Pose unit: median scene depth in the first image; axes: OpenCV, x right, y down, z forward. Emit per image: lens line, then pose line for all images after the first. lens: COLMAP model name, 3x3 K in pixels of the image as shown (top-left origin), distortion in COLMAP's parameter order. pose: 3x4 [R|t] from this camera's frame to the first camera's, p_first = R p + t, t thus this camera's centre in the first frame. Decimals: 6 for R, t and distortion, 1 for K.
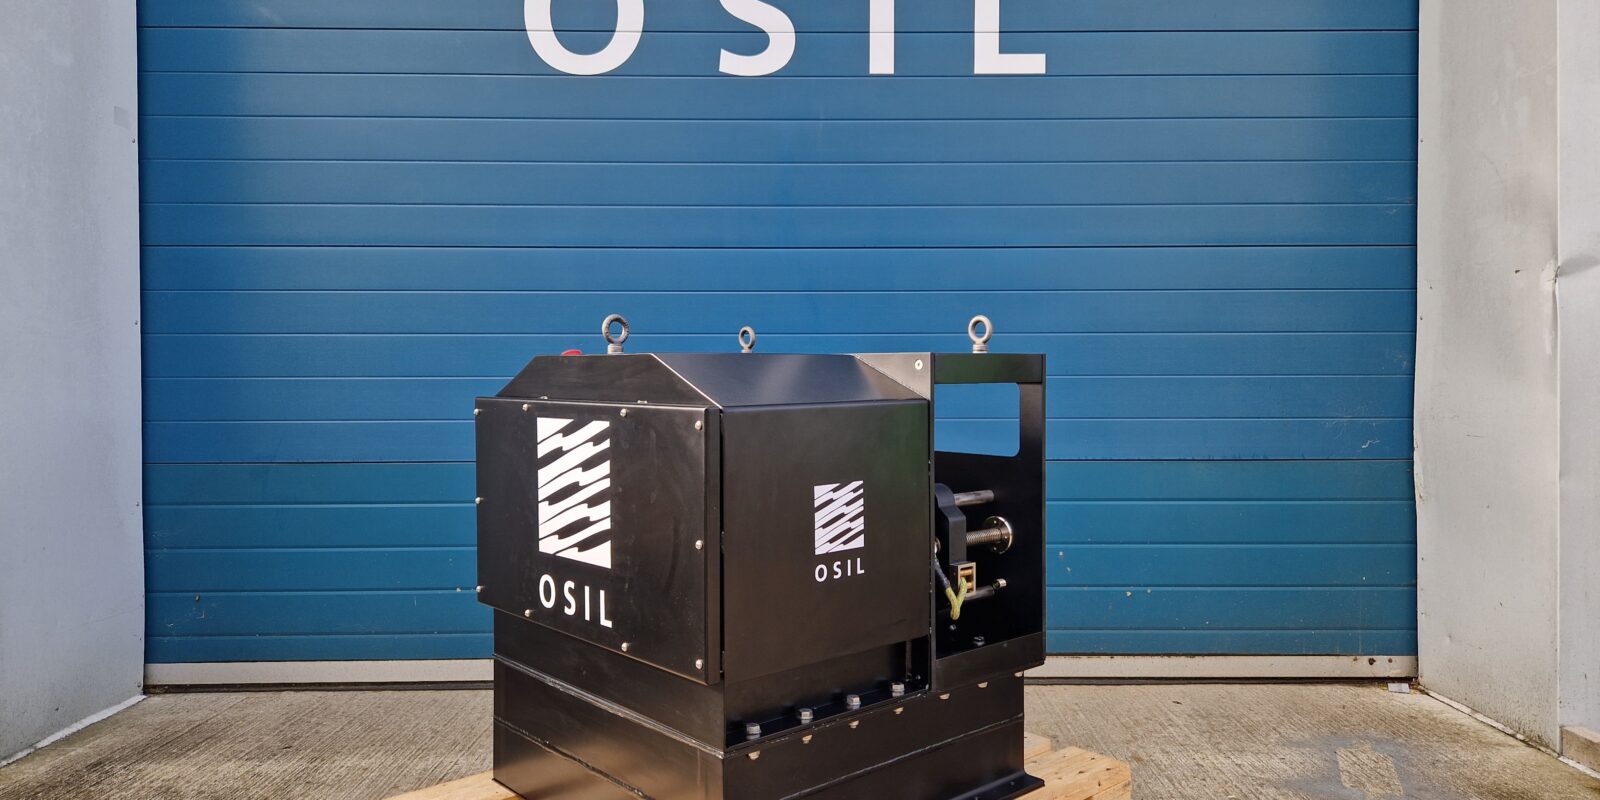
lens RADIAL K [[1091.7, 0, 799.3], [0, 1091.7, 380.8], [0, 0, 1]] dist [0.057832, -0.051356]
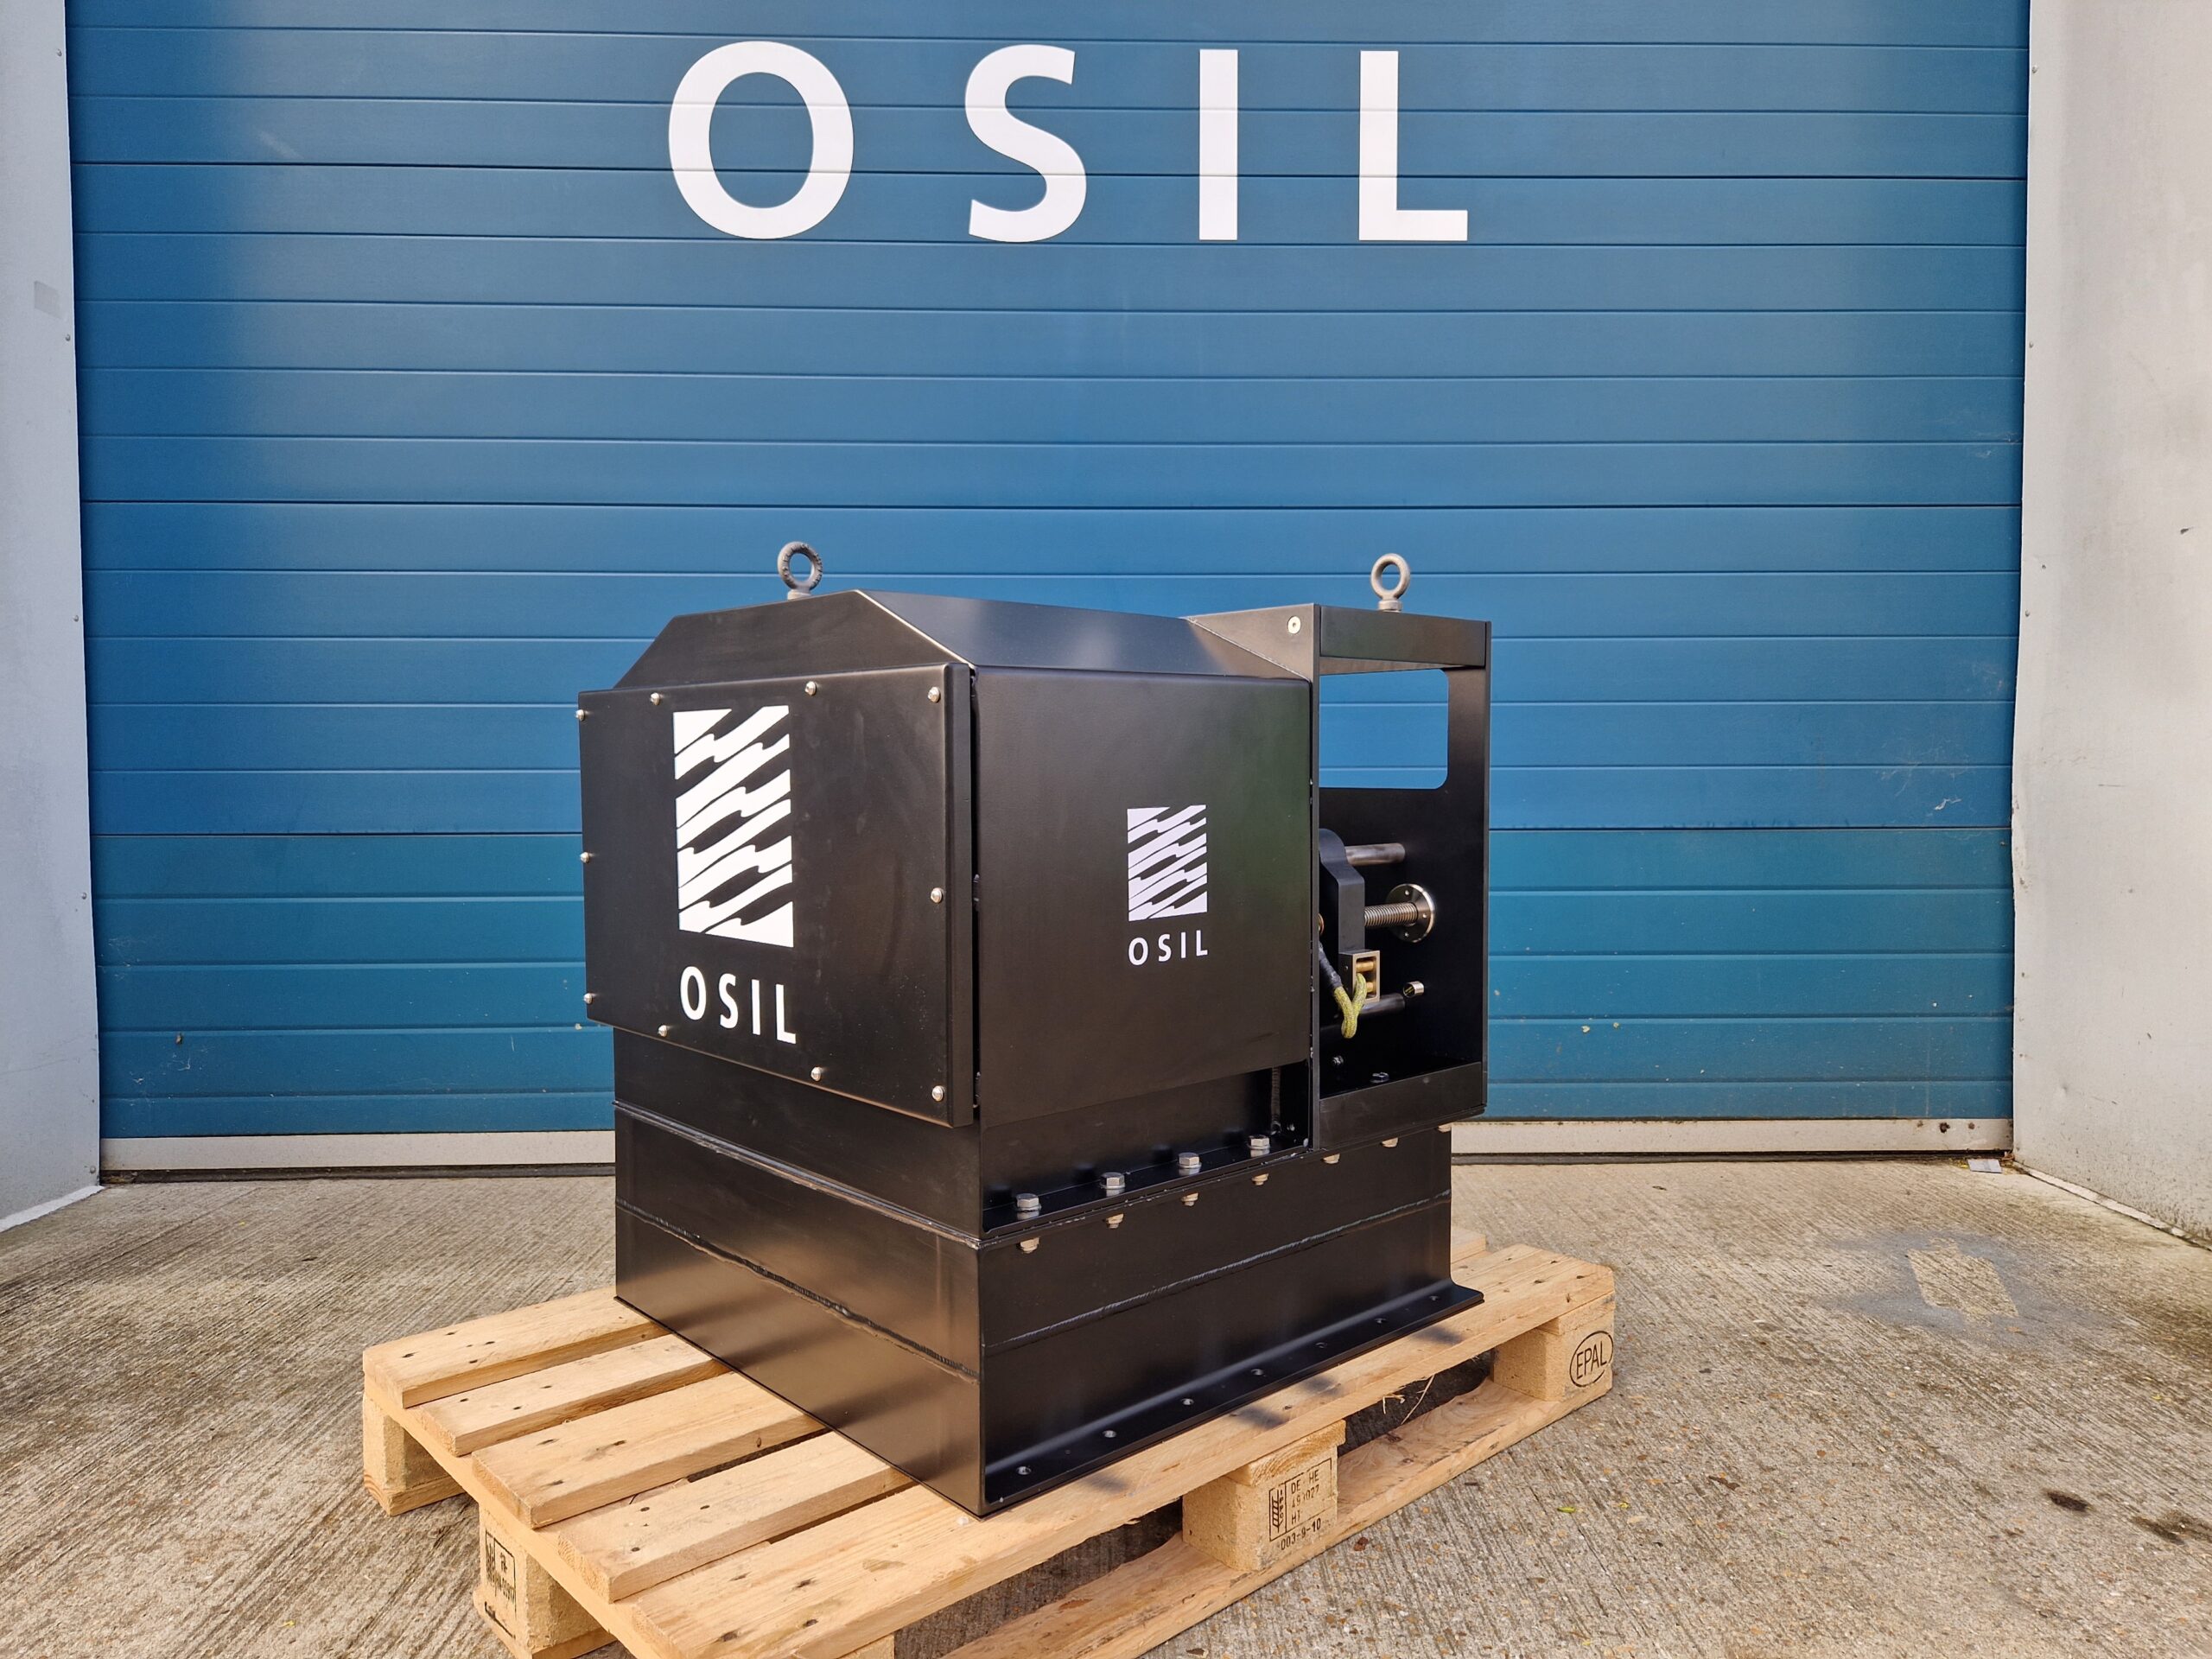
lens RADIAL K [[1493.8, 0, 1106.0], [0, 1493.8, 829.5], [0, 0, 1]] dist [0.053359, -0.047909]
pose [[0.999883, -0.001492, 0.015237, -0.006808], [0.001072, 0.999621, 0.027519, 0.053420], [-0.015272, -0.027499, 0.999505, 0.106776]]
